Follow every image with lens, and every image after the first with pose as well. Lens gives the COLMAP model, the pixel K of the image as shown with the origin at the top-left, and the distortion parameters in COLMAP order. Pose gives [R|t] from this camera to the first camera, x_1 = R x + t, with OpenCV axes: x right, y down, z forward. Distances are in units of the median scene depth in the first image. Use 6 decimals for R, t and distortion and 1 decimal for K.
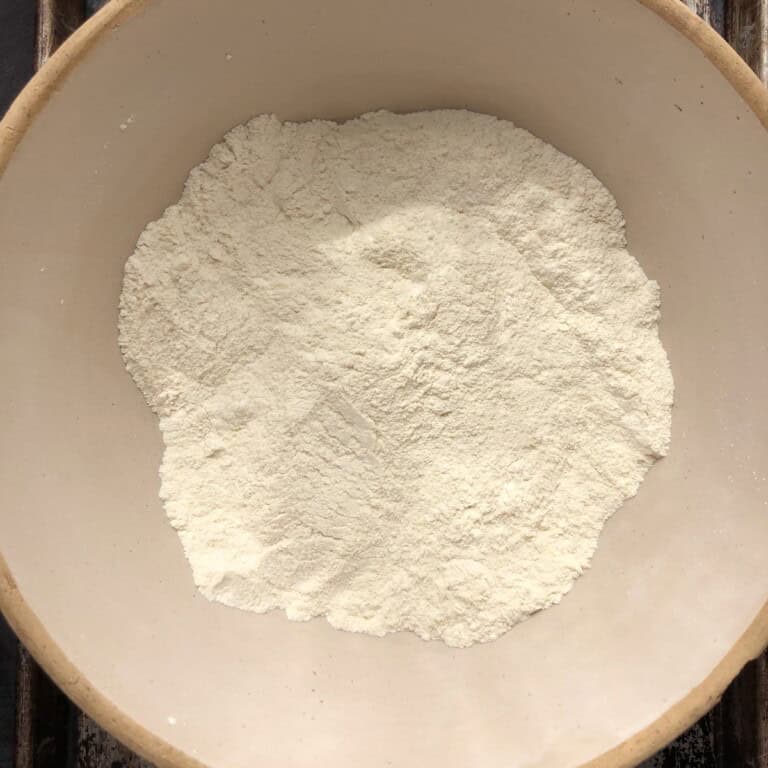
lens RADIAL K [[987.4, 0, 381.9], [0, 987.4, 385.3], [0, 0, 1]] dist [0.000221, 0.000000]
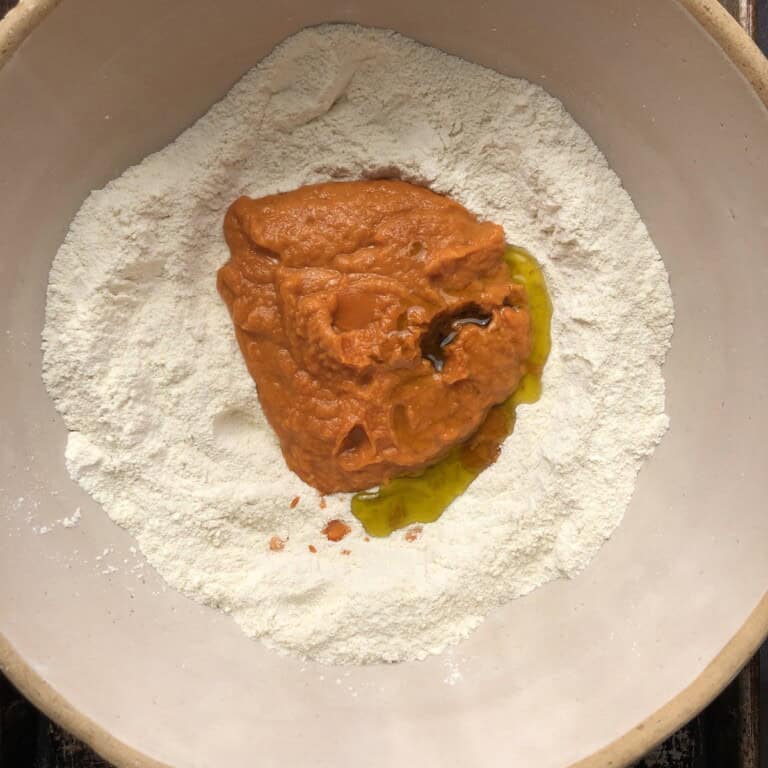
lens RADIAL K [[987.4, 0, 384.1], [0, 987.4, 385.4], [0, 0, 1]] dist [0.000221, 0.000000]
pose [[0.866079, 0.499246, 0.025691, 0.018458], [-0.499428, 0.866355, 0.000785, -0.003708], [-0.021866, -0.013511, 0.999670, 0.120871]]
